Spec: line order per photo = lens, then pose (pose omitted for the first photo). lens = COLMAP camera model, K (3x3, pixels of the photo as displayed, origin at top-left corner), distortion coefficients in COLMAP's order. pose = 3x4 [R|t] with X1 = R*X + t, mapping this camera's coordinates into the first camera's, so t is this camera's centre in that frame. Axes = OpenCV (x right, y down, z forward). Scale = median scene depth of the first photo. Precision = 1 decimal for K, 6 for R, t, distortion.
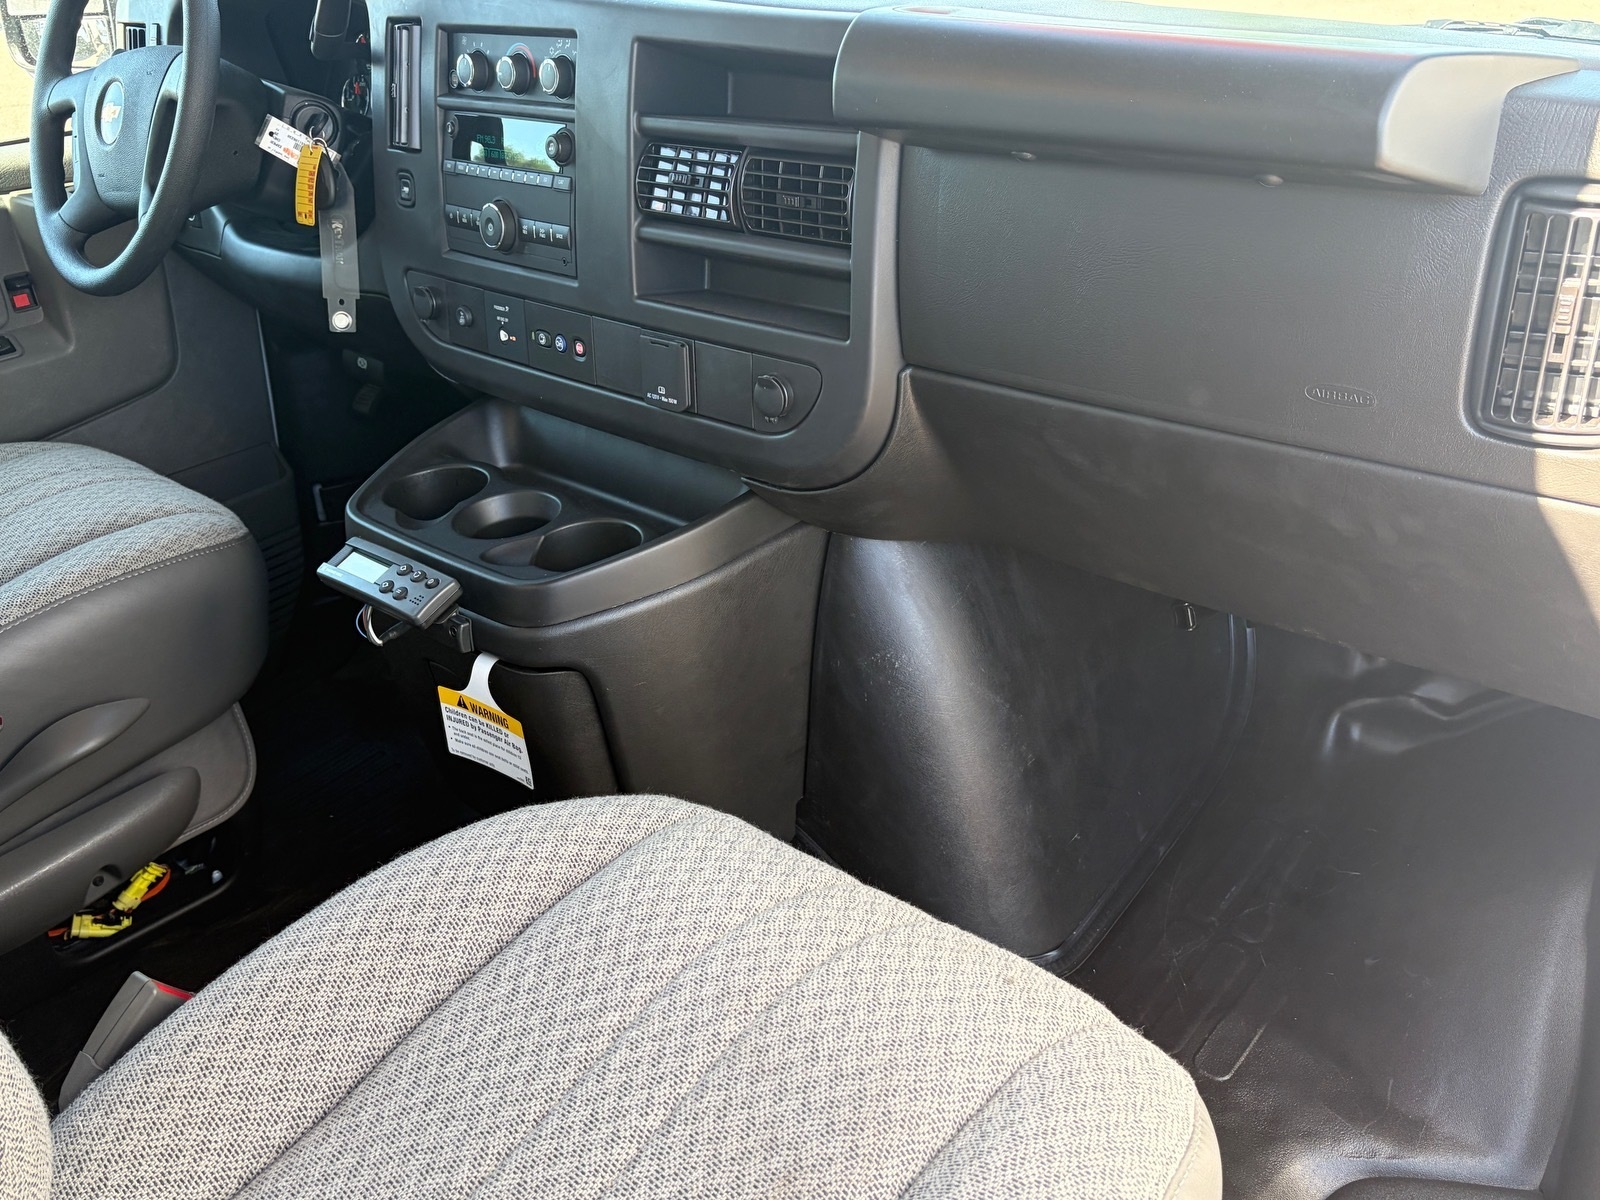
lens RADIAL K [[1558.1, 0, 800.0], [0, 1558.1, 600.0], [0, 0, 1]] dist [0.245067, -0.519537]
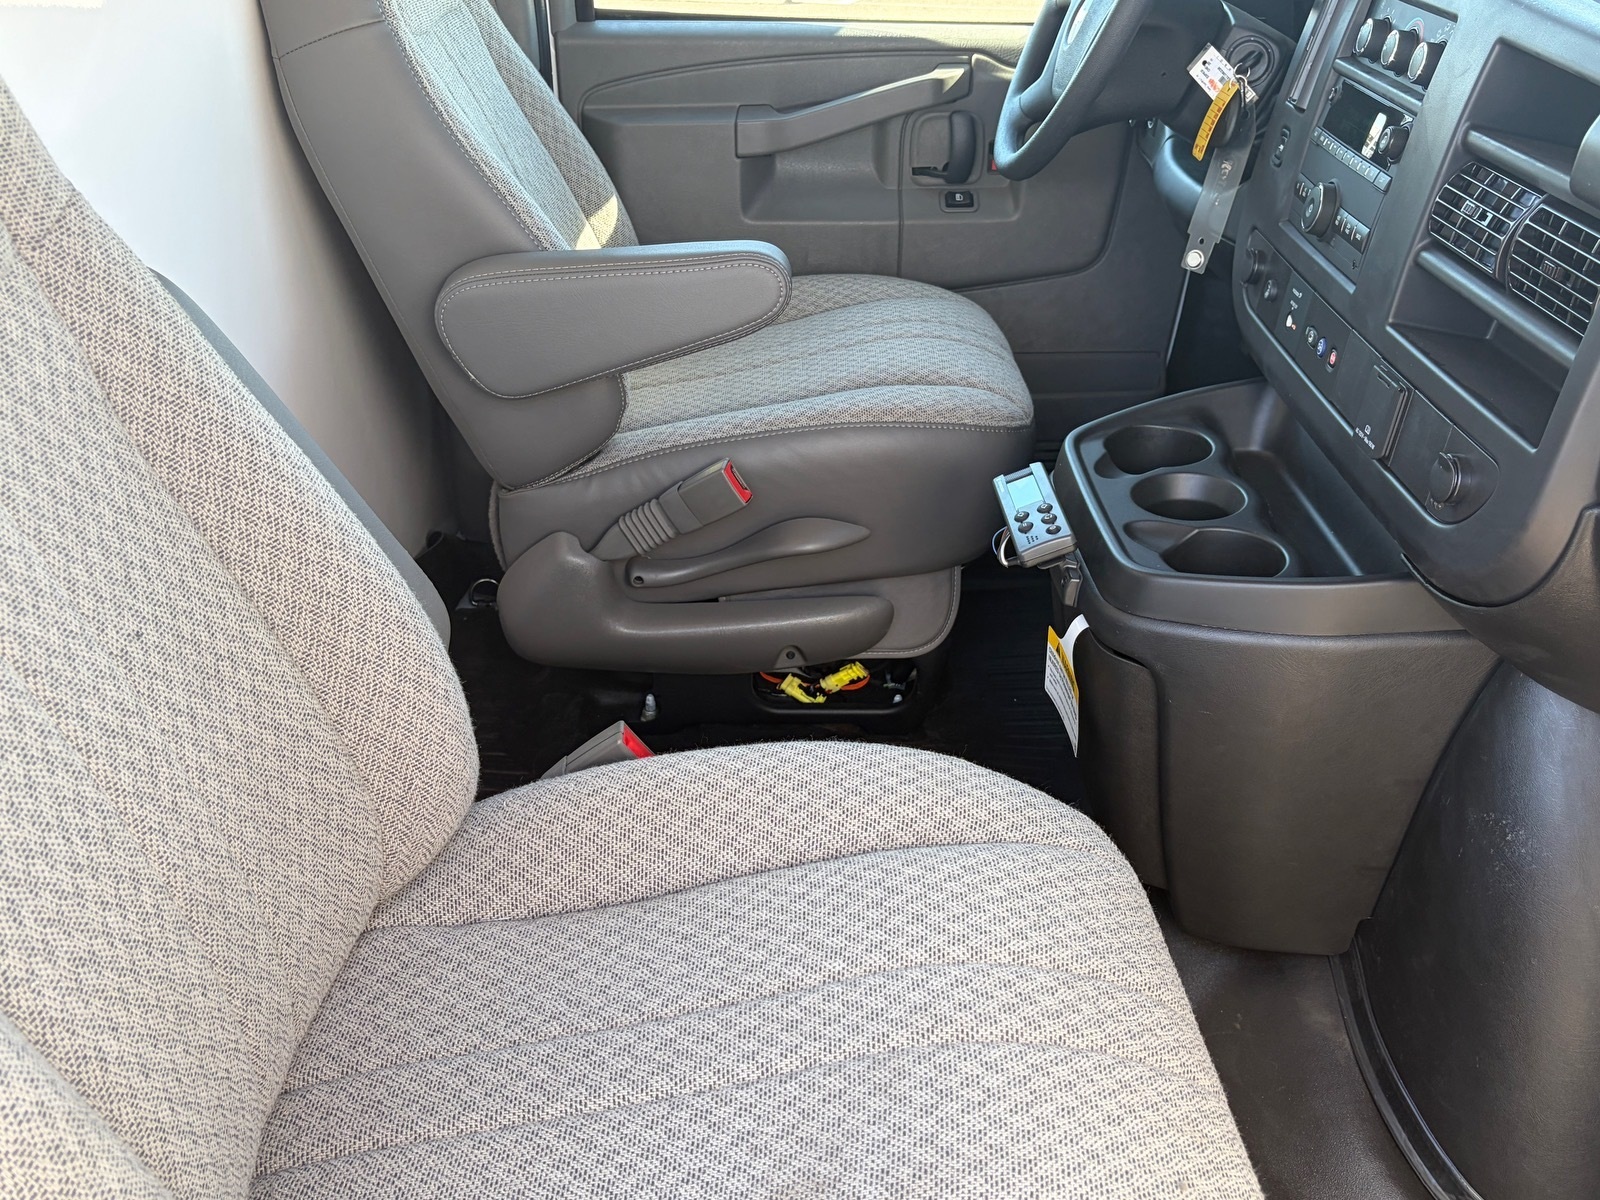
lens RADIAL K [[1558.1, 0, 800.0], [0, 1558.1, 600.0], [0, 0, 1]] dist [0.245067, -0.519537]
pose [[0.696612, 0.414593, -0.585529, 0.246165], [-0.373904, 0.906326, 0.196899, -0.099524], [0.612313, 0.081770, 0.786375, 0.094924]]
